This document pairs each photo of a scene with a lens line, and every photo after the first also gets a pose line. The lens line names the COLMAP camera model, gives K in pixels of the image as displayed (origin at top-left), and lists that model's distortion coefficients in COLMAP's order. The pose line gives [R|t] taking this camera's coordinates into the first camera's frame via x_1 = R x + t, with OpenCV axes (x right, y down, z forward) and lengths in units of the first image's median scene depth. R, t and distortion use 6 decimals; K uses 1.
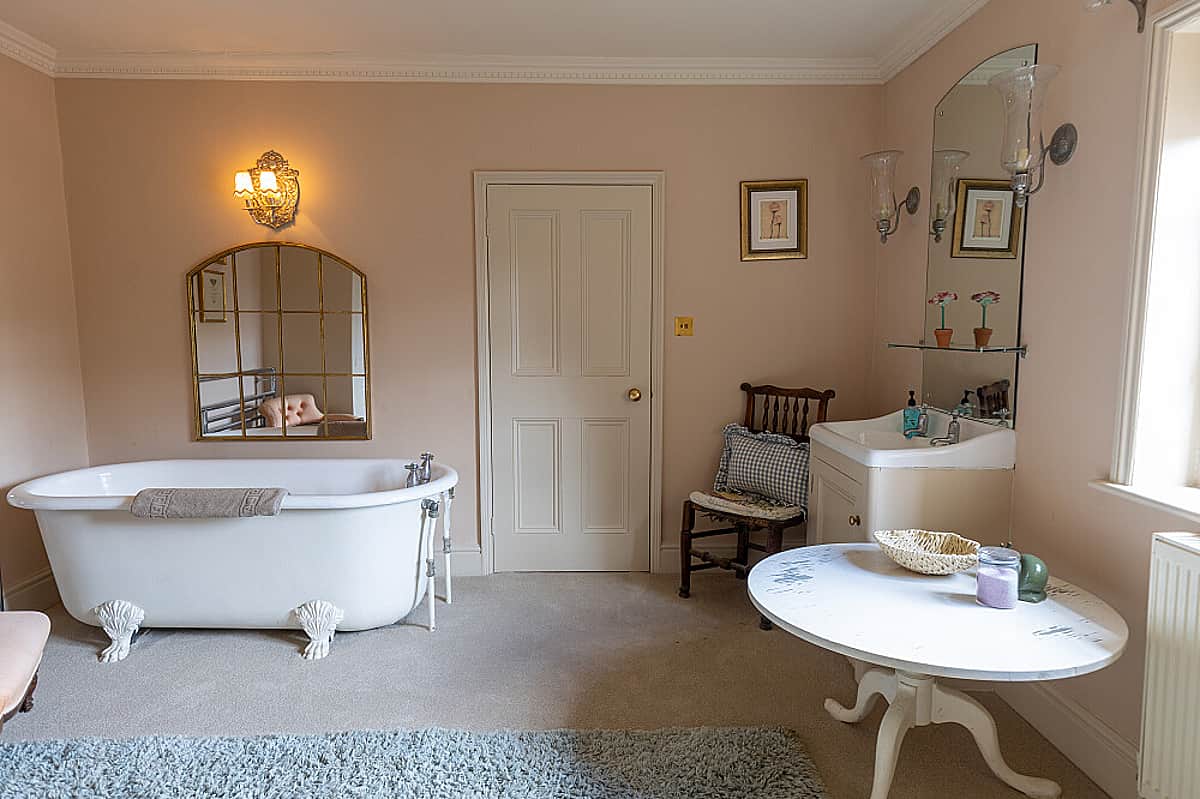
lens RADIAL K [[726.6, 0, 600.0], [0, 726.6, 399.5], [0, 0, 1]] dist [0.002086, -0.002304]
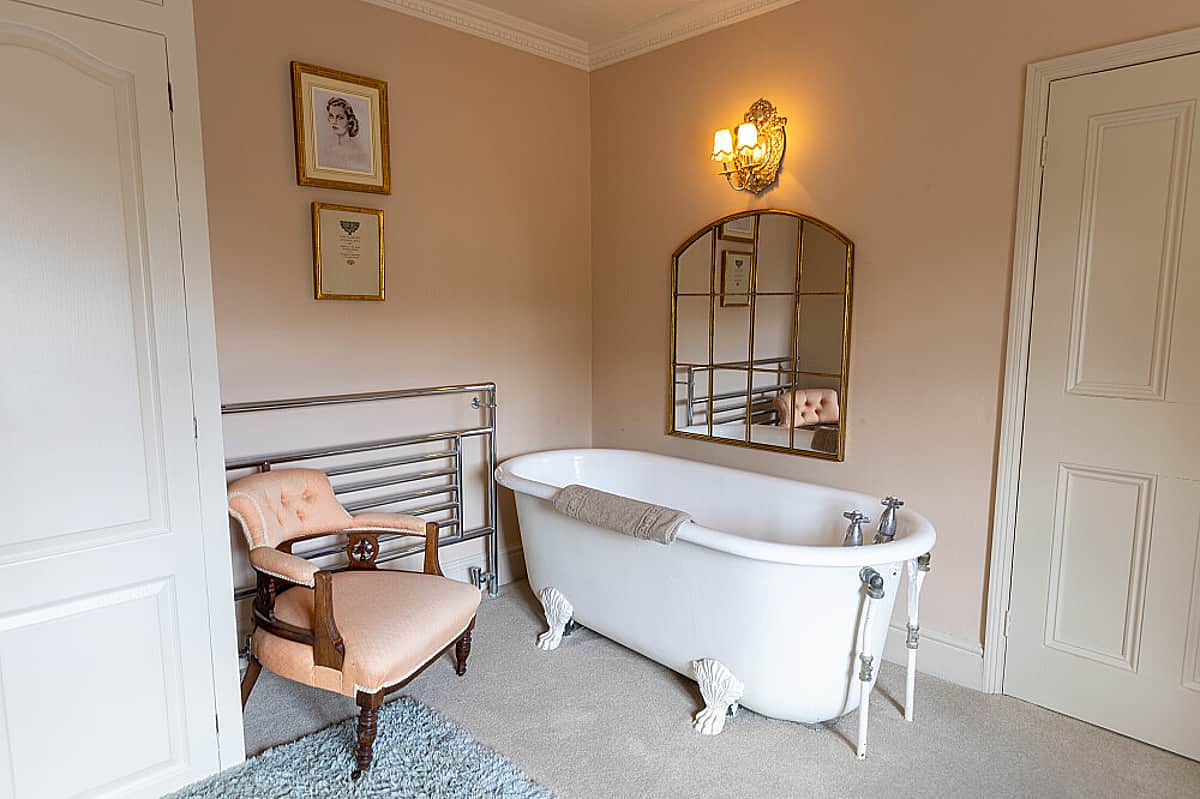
lens RADIAL K [[726.6, 0, 600.0], [0, 726.6, 399.5], [0, 0, 1]] dist [0.002086, -0.002304]
pose [[0.674056, 0.091391, -0.733005, 0.065222], [-0.074408, 0.995670, 0.055716, -0.033358], [0.734923, 0.016985, 0.677937, 0.309299]]
